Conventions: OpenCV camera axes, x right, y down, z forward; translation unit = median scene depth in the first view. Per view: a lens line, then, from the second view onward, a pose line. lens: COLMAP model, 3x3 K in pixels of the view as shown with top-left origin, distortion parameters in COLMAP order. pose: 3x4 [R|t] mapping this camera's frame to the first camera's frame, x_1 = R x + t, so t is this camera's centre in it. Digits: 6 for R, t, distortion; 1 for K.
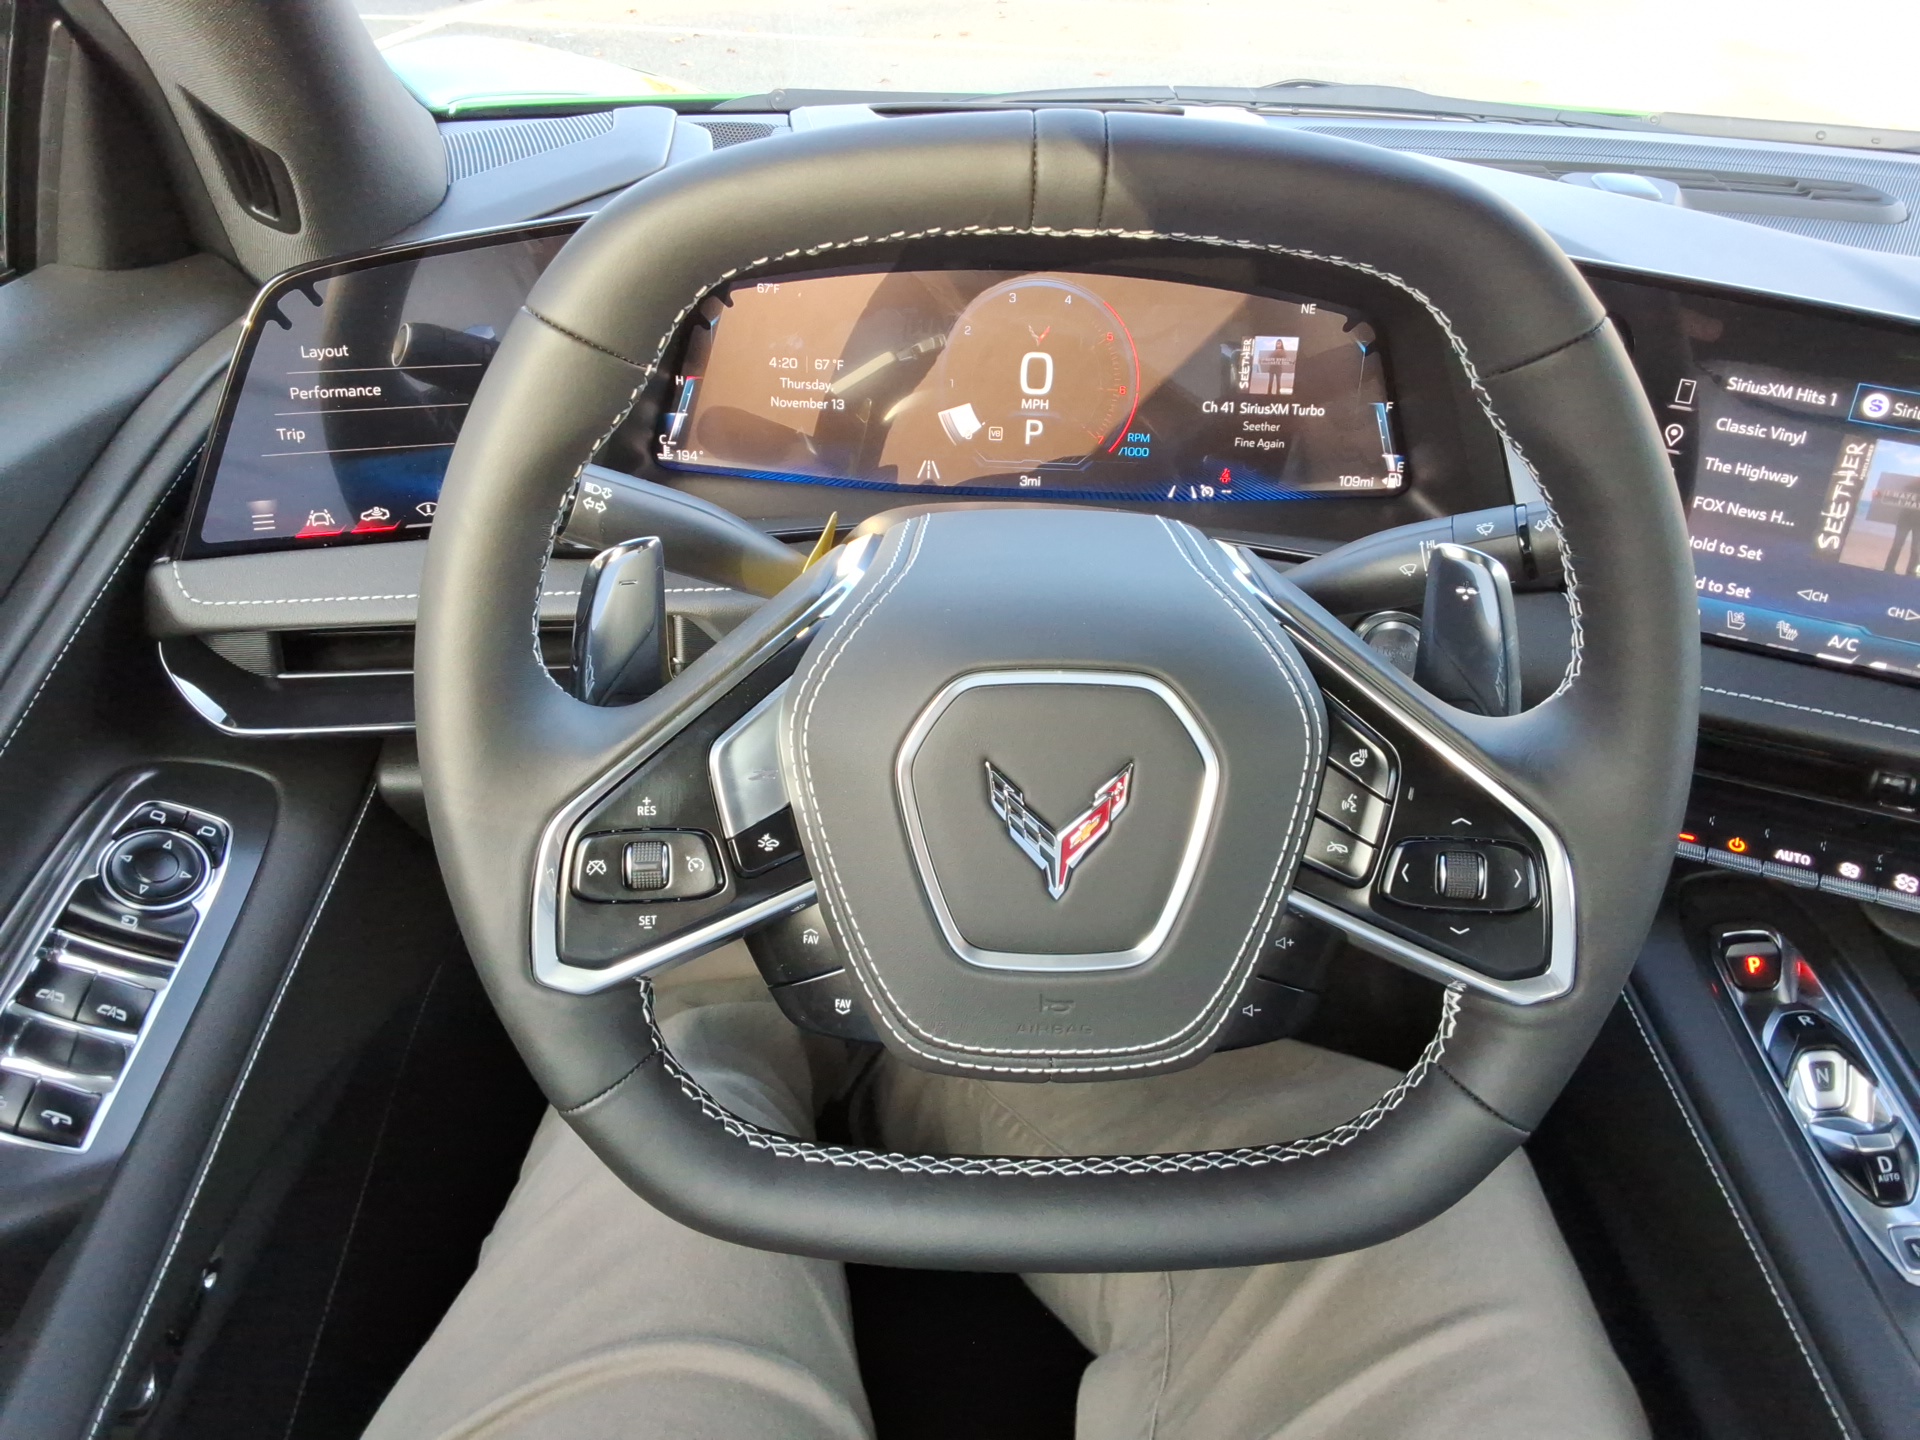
lens RADIAL K [[1537.0, 0, 969.4], [0, 1537.0, 712.4], [0, 0, 1]] dist [0.092508, -0.150140]
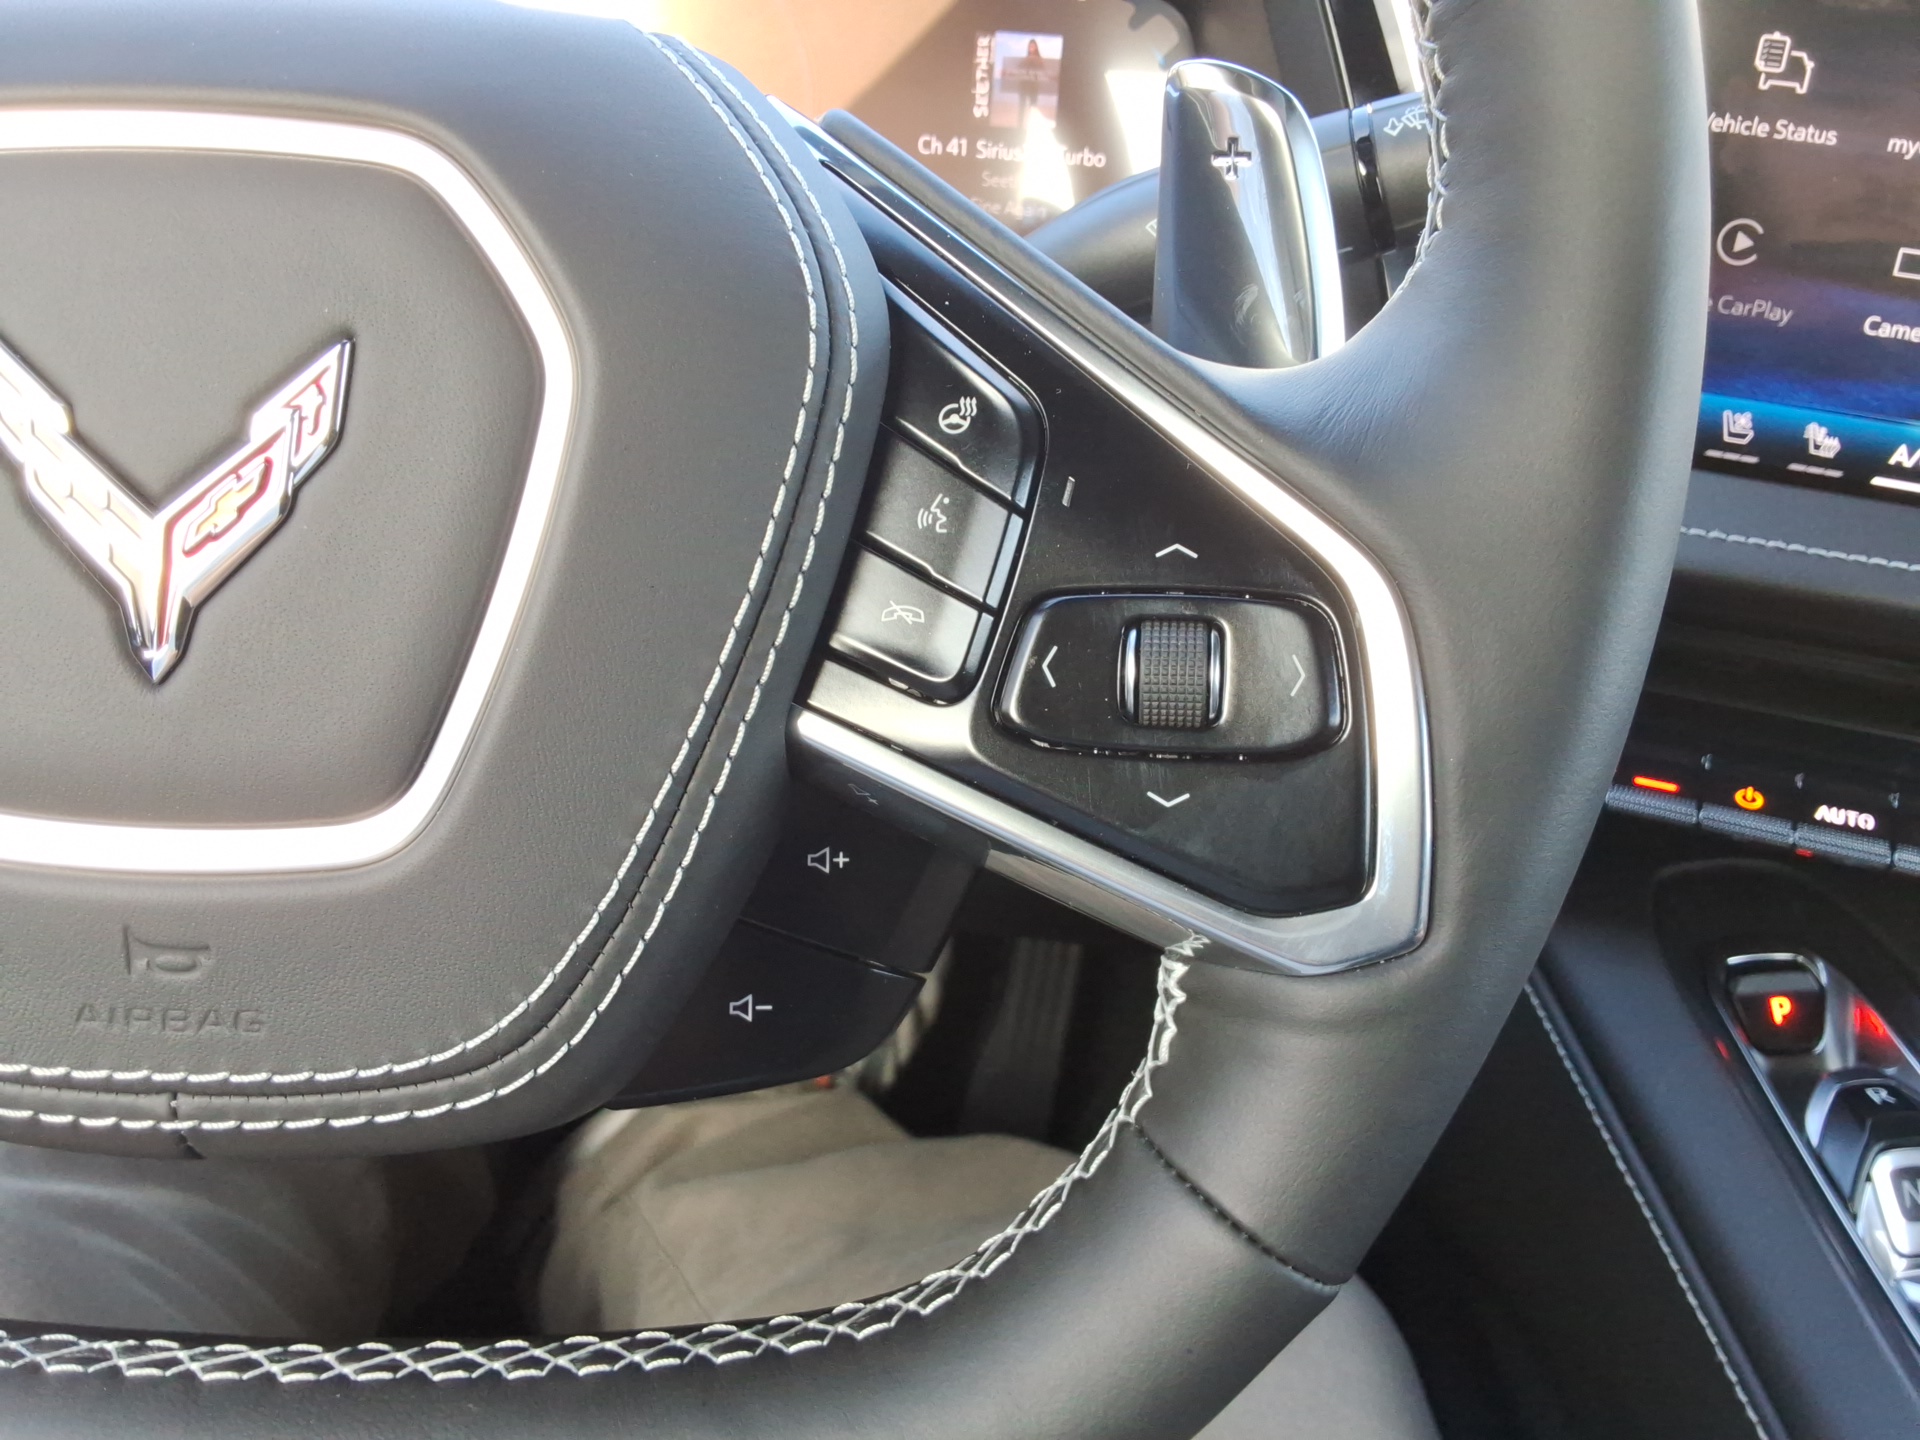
lens RADIAL K [[1550.2, 0, 982.7], [0, 1550.2, 721.7], [0, 0, 1]] dist [0.097869, -0.181575]
pose [[0.999177, 0.022421, 0.033791, 0.176672], [-0.019159, 0.995394, -0.093938, 0.113962], [-0.035742, 0.093213, 0.995004, 0.404376]]
